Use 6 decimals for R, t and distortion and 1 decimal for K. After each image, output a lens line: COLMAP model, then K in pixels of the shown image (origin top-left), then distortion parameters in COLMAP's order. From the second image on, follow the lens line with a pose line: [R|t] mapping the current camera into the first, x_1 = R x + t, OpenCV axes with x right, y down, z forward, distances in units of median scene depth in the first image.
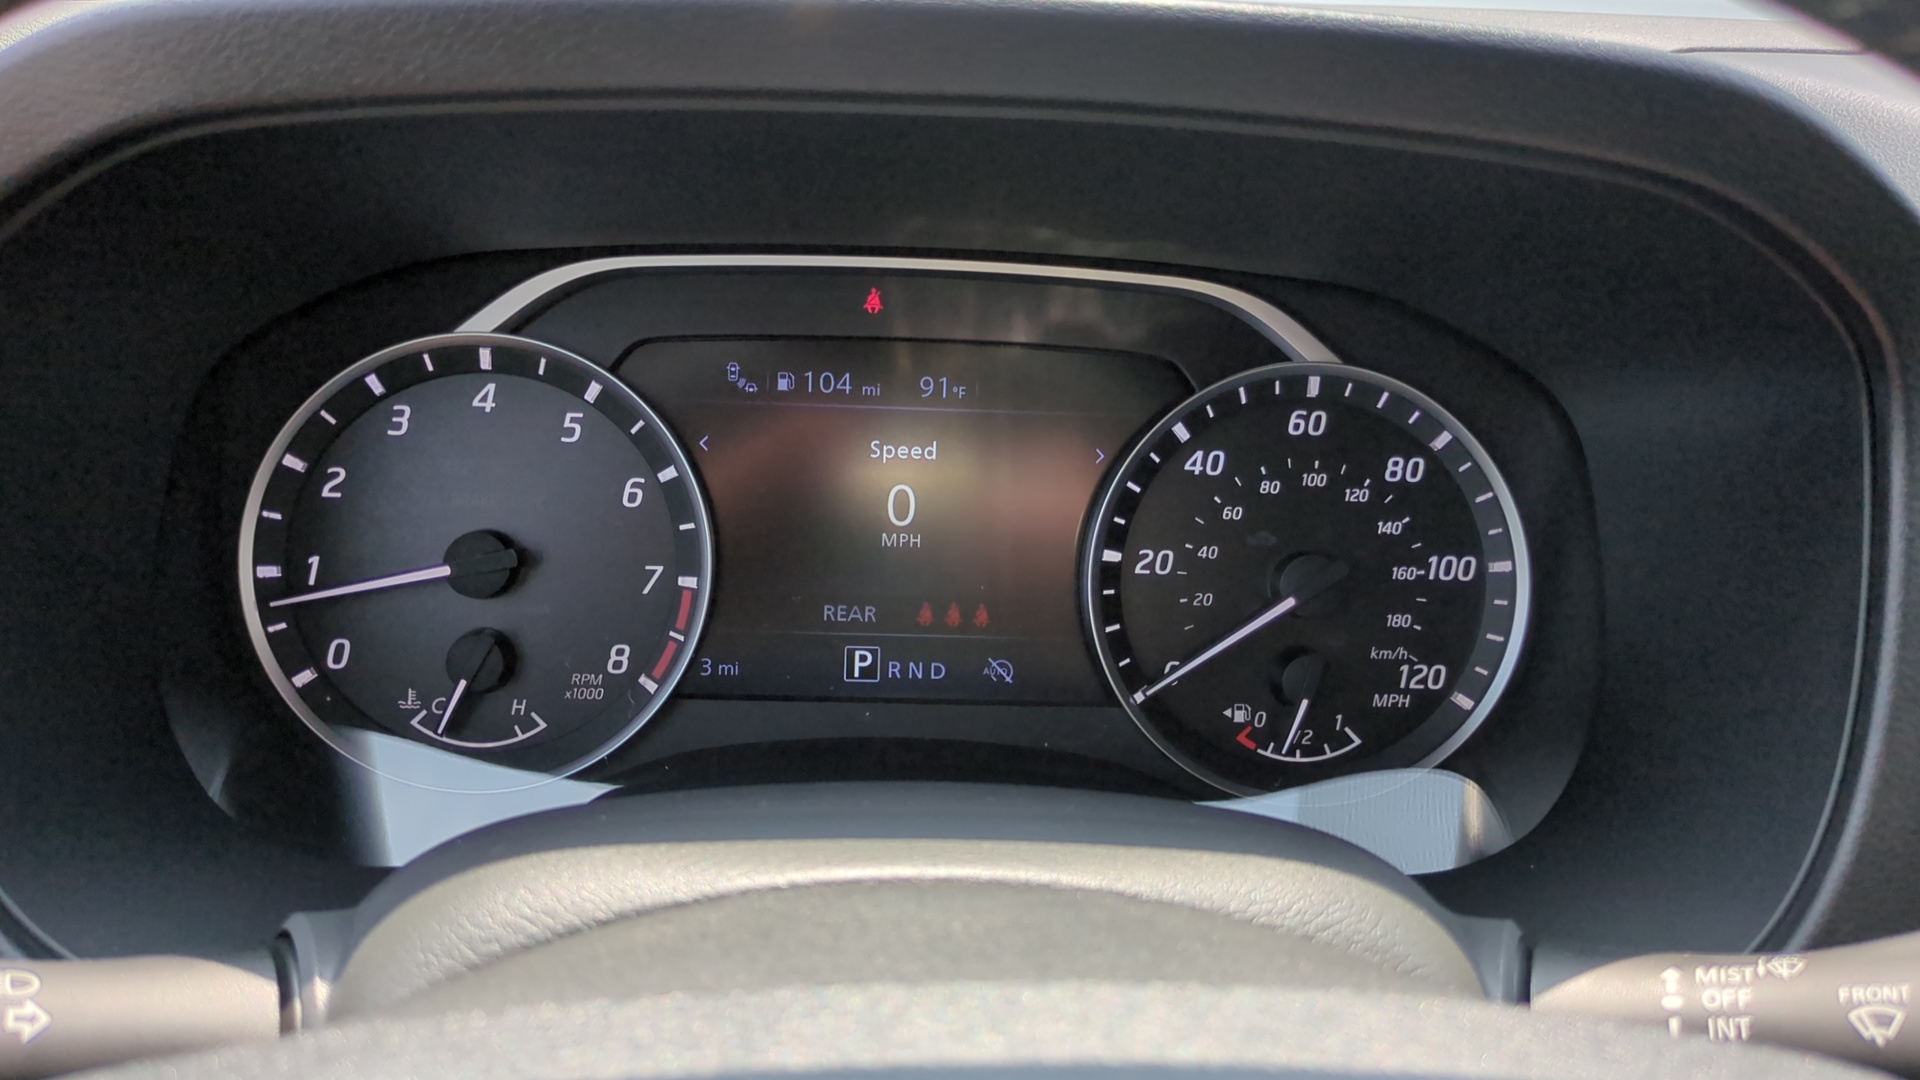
lens RADIAL K [[1647.5, 0, 960.0], [0, 1647.5, 540.0], [0, 0, 1]] dist [0.062347, -0.164709]
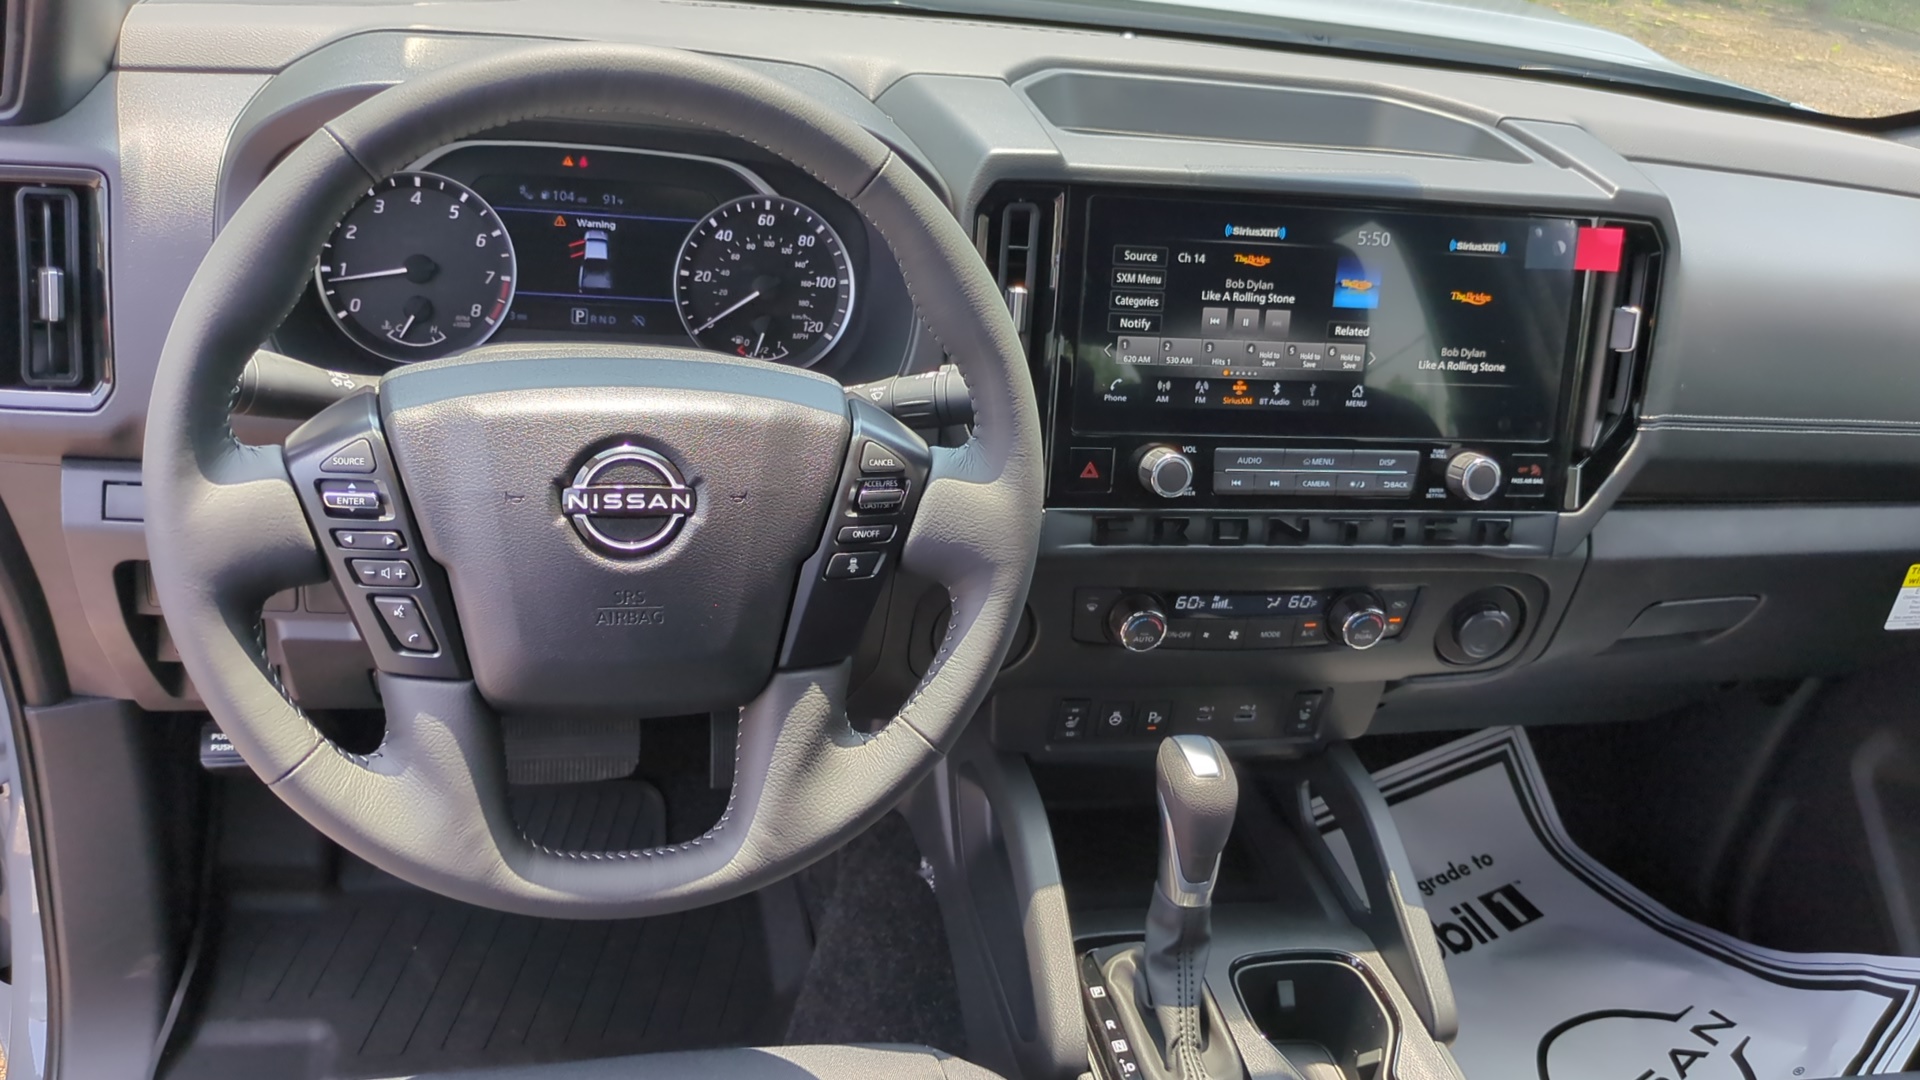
lens RADIAL K [[1647.5, 0, 960.0], [0, 1647.5, 540.0], [0, 0, 1]] dist [0.062347, -0.164709]
pose [[0.981466, -0.006117, 0.191537, 0.021128], [-0.019406, 0.991180, 0.131095, 0.072751], [-0.190650, -0.132382, 0.972691, -1.504567]]
